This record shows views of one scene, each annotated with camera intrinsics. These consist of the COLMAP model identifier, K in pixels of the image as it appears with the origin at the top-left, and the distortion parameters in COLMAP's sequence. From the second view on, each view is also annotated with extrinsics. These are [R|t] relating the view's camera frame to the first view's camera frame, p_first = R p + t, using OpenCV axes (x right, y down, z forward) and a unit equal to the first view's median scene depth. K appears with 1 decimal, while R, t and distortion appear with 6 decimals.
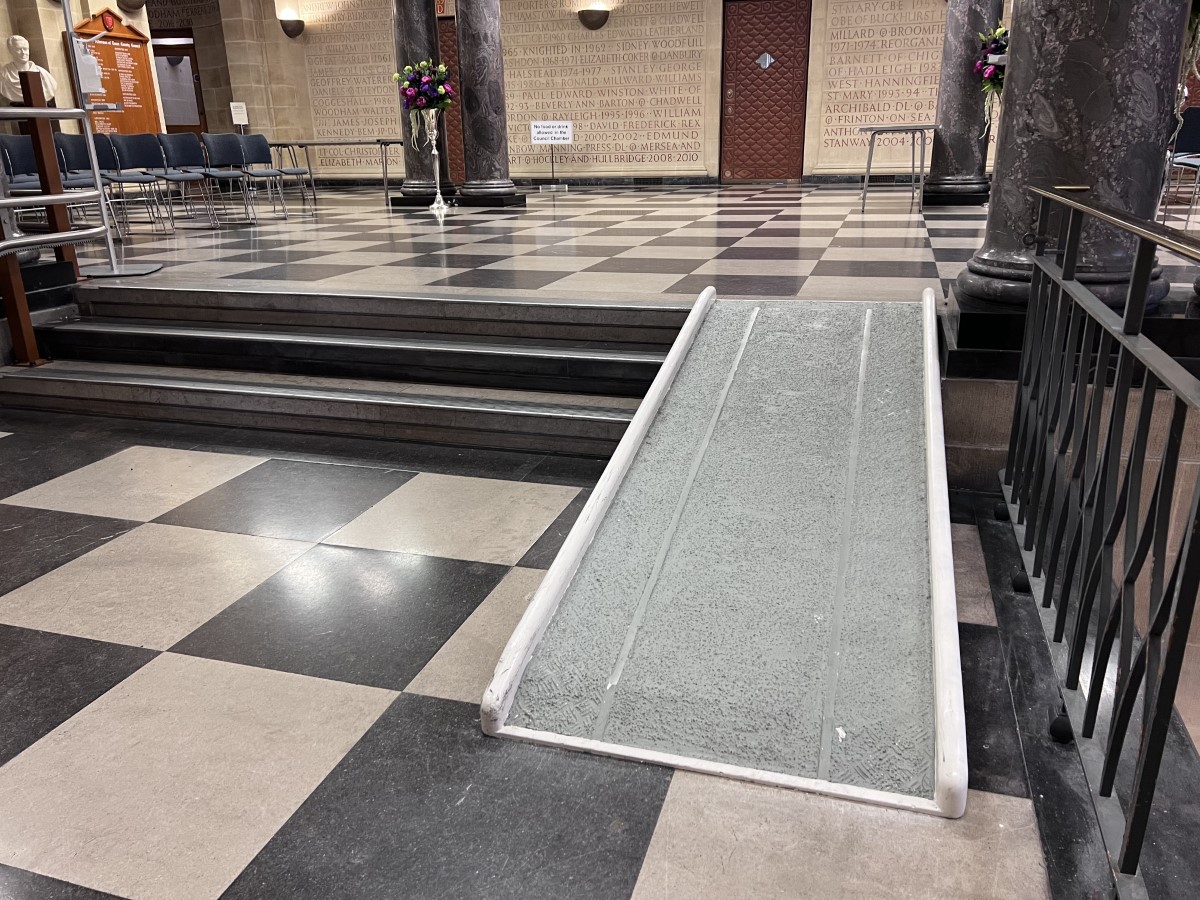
lens RADIAL K [[897.6, 0, 609.4], [0, 897.6, 449.7], [0, 0, 1]] dist [0.053535, -0.058169]
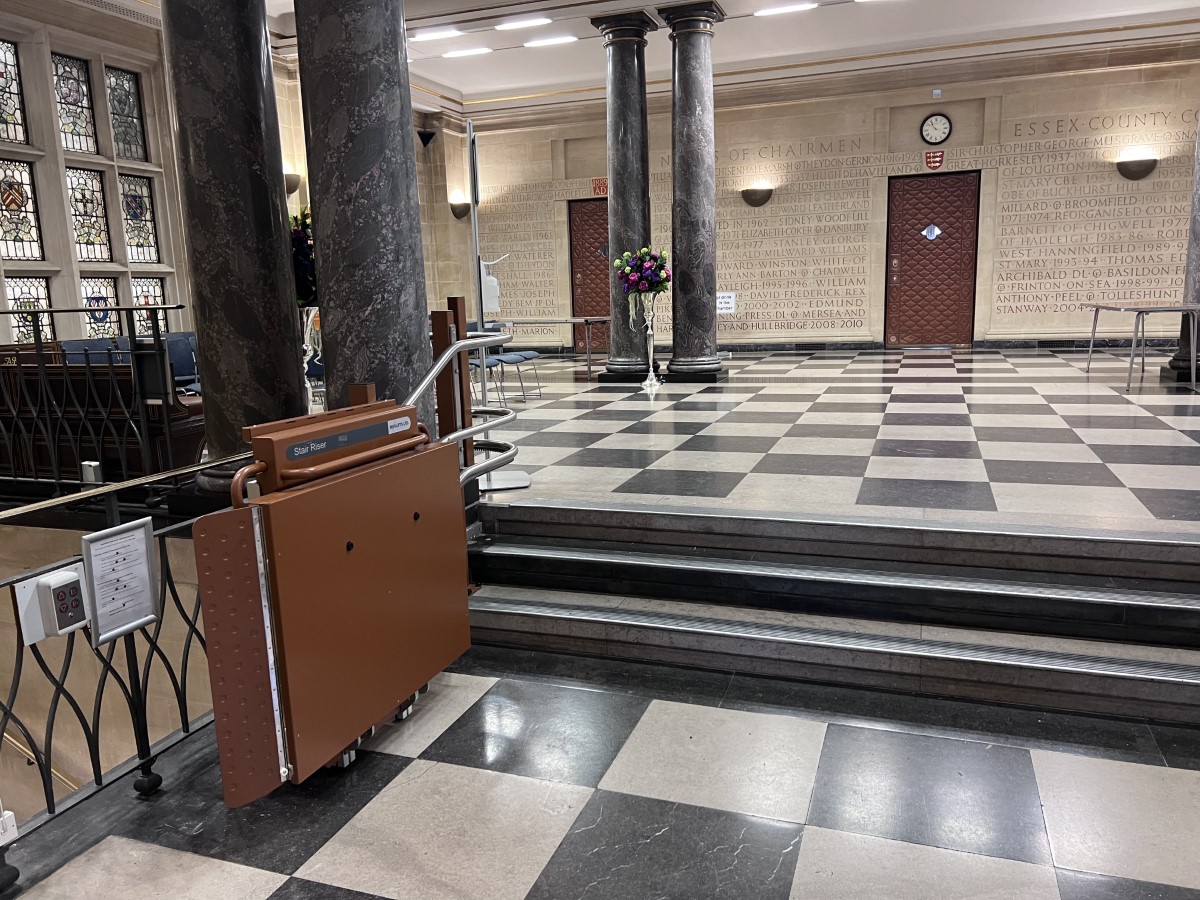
lens RADIAL K [[897.6, 0, 588.1], [0, 897.6, 450.2], [0, 0, 1]] dist [0.053535, -0.058169]
pose [[0.998772, -0.004950, -0.049286, -0.209279], [-0.002482, 0.988742, -0.149611, -0.045591], [0.049471, 0.149550, 0.987516, 0.020333]]
